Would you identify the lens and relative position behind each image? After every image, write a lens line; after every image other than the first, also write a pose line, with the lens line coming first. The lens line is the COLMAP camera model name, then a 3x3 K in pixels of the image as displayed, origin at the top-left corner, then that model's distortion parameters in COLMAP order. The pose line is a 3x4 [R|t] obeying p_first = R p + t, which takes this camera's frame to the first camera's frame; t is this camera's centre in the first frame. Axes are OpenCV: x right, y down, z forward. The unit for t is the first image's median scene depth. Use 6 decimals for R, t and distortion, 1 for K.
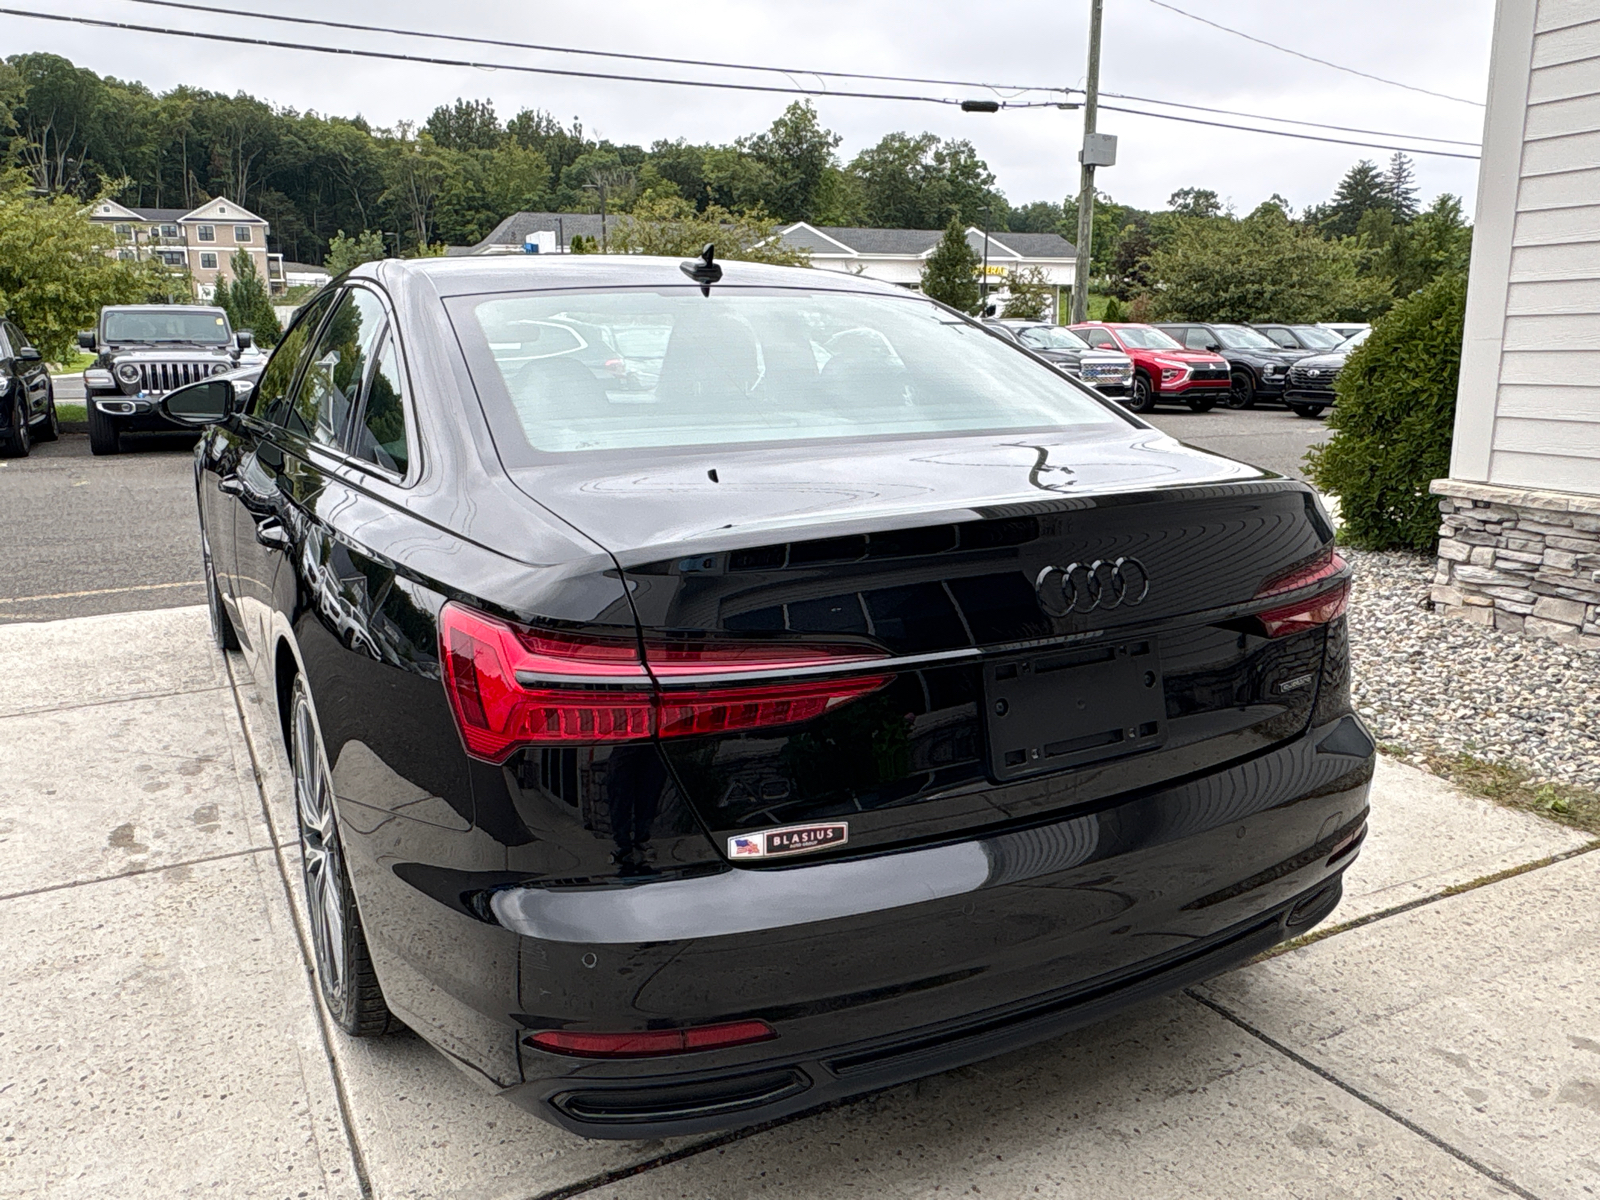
lens RADIAL K [[1232.0, 0, 792.6], [0, 1232.0, 592.9], [0, 0, 1]] dist [-0.003247, 0.002077]
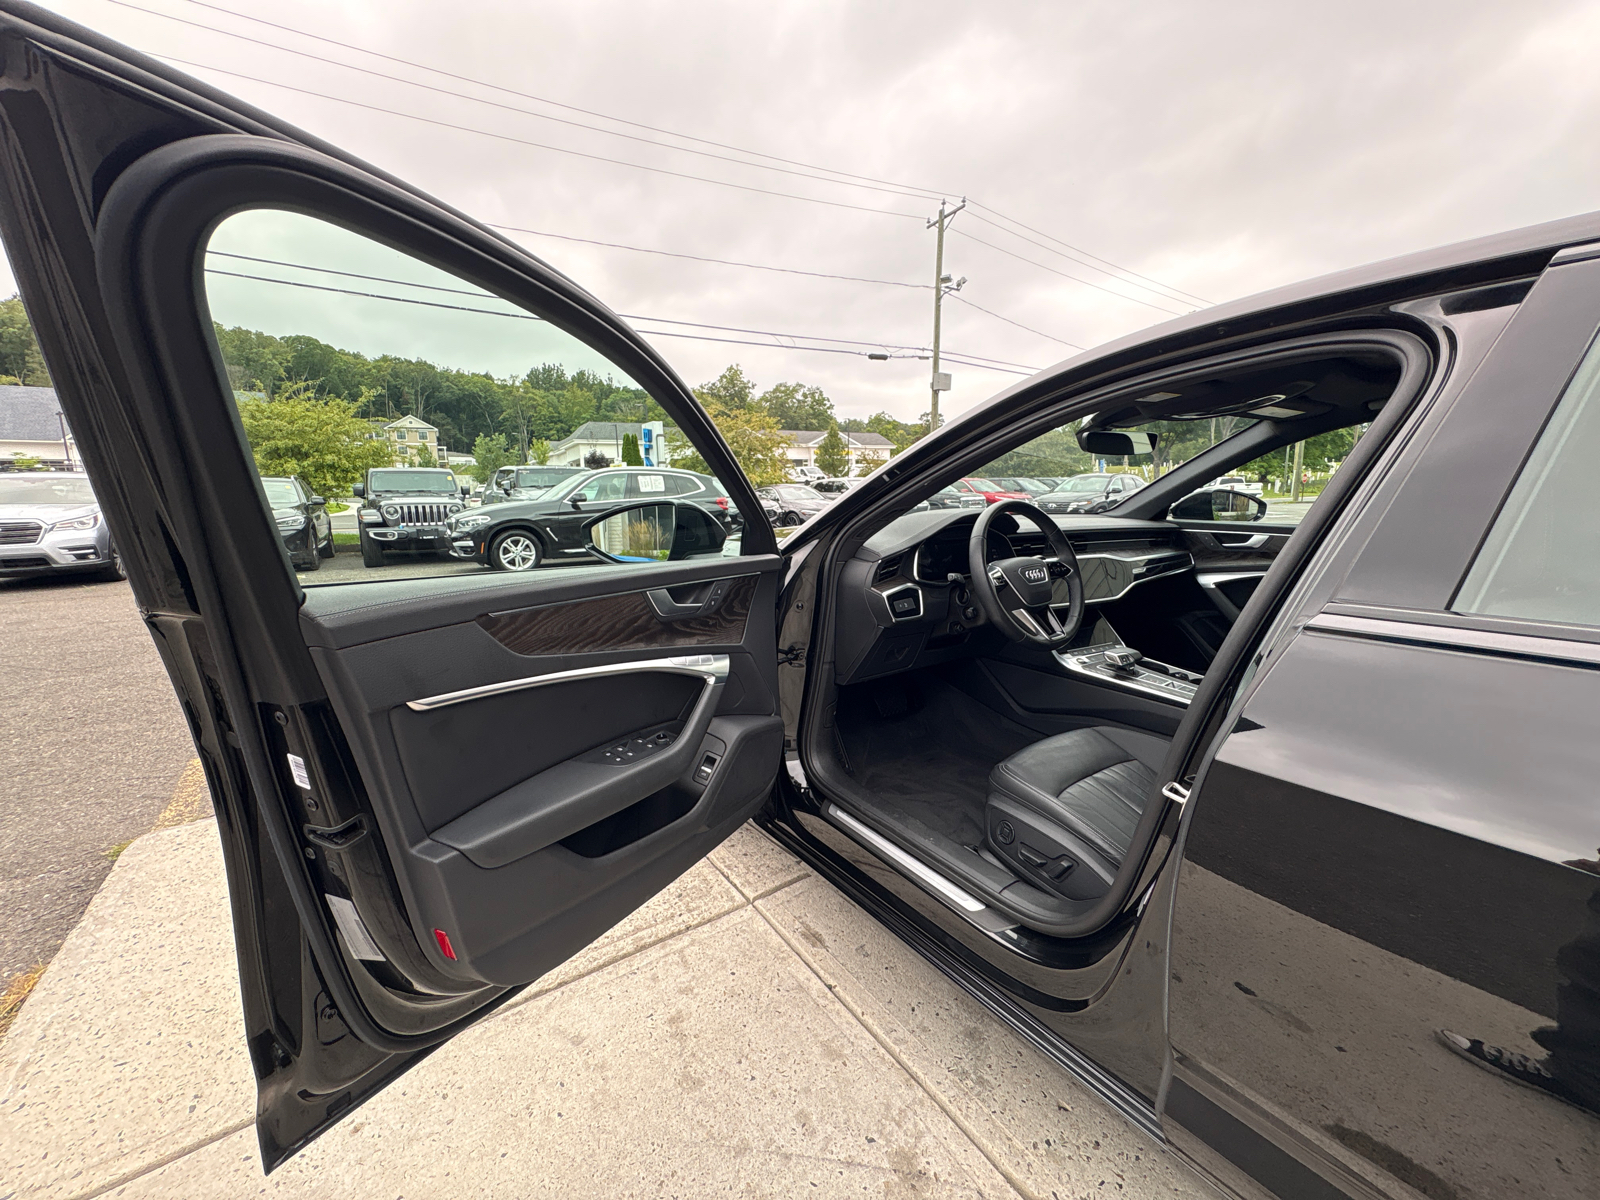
lens RADIAL K [[646.0, 0, 796.4], [0, 646.0, 597.1], [0, 0, 1]] dist [0.001486, 0.000198]
pose [[0.993813, -0.029911, 0.106967, -0.116868], [0.034118, 0.998706, -0.037722, -0.025002], [-0.105701, 0.041138, 0.993547, 0.147875]]
